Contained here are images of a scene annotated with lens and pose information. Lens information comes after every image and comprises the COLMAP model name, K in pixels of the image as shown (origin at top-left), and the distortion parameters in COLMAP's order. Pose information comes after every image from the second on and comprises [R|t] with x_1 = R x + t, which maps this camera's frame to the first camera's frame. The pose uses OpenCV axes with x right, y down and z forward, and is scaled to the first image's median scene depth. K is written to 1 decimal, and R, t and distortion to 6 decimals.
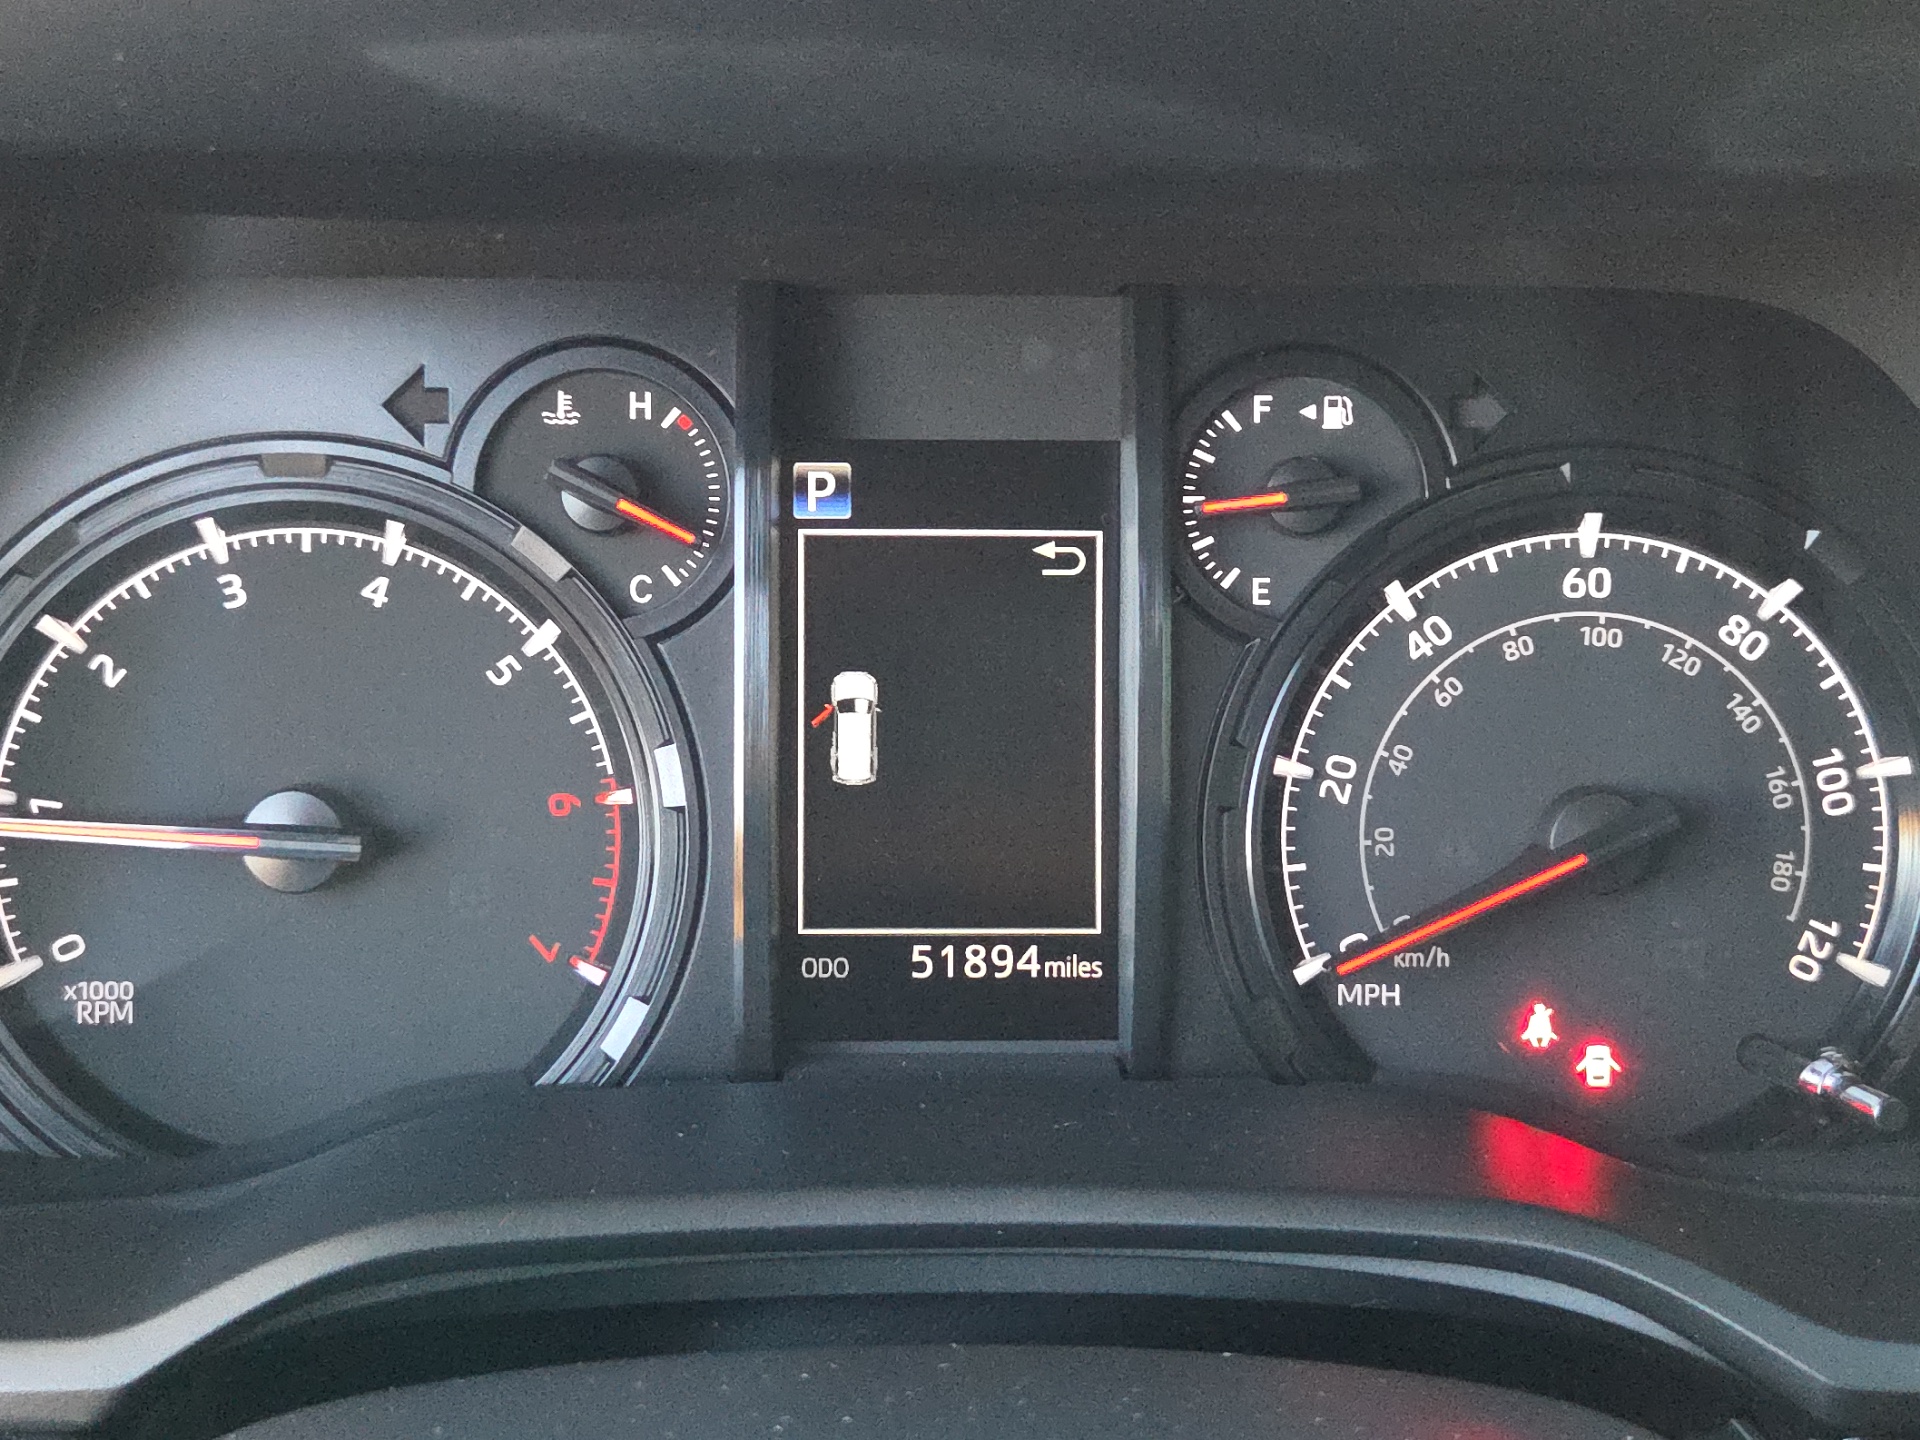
lens RADIAL K [[2483.4, 0, 966.2], [0, 2483.4, 696.5], [0, 0, 1]] dist [0.119237, -0.375840]
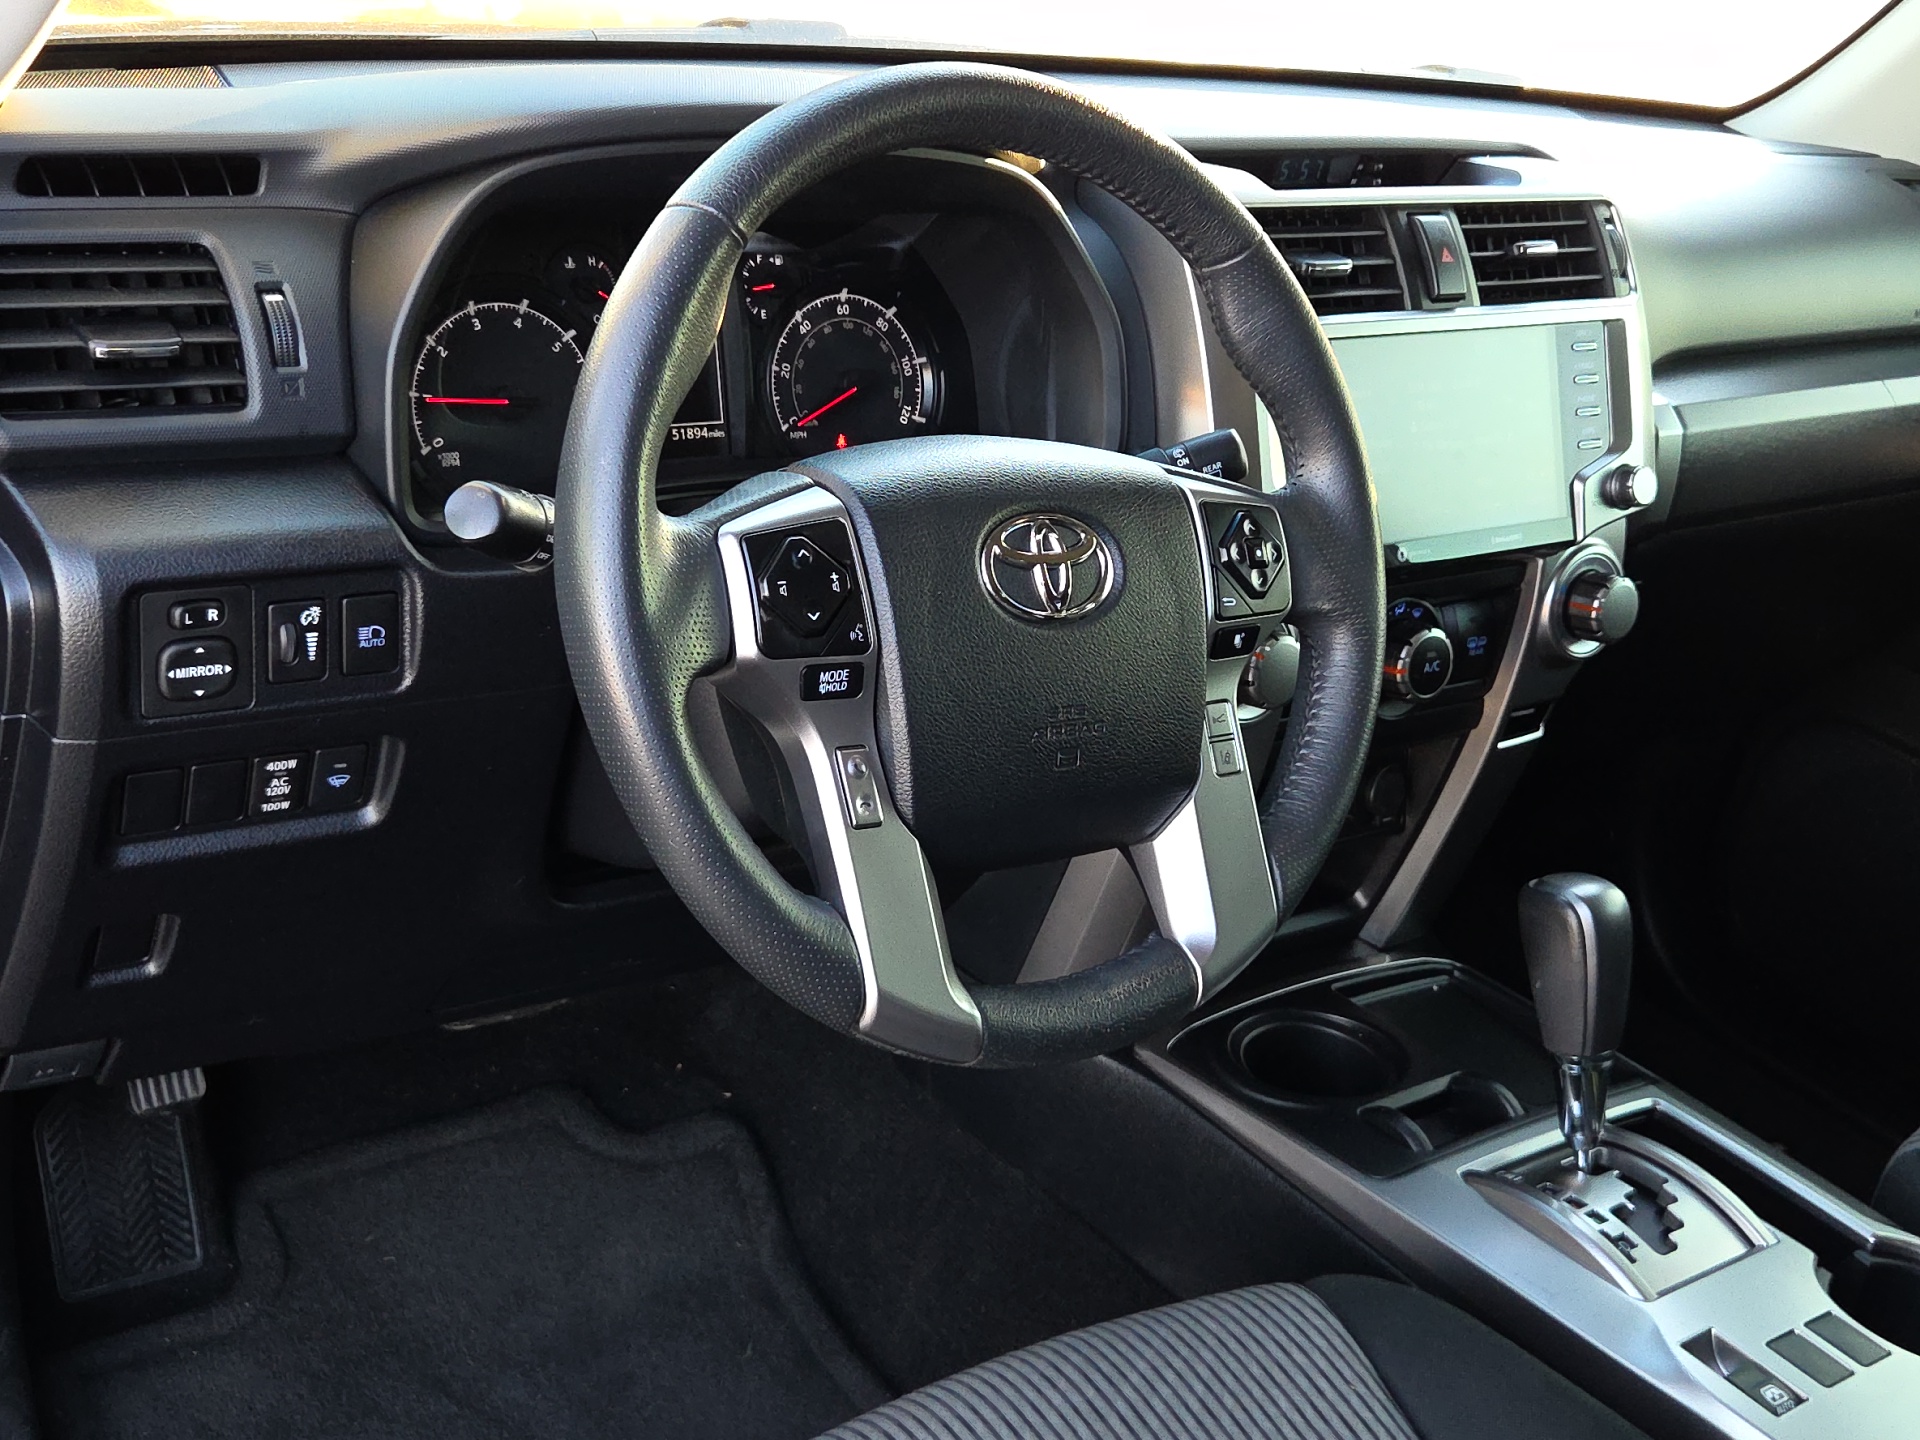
lens RADIAL K [[2195.4, 0, 960.0], [0, 2195.4, 720.0], [0, 0, 1]] dist [0.047254, -0.018807]
pose [[0.826119, -0.133021, 0.547569, -1.342595], [0.076408, 0.989206, 0.125030, 0.146305], [-0.558291, -0.061451, 0.827367, -1.613962]]
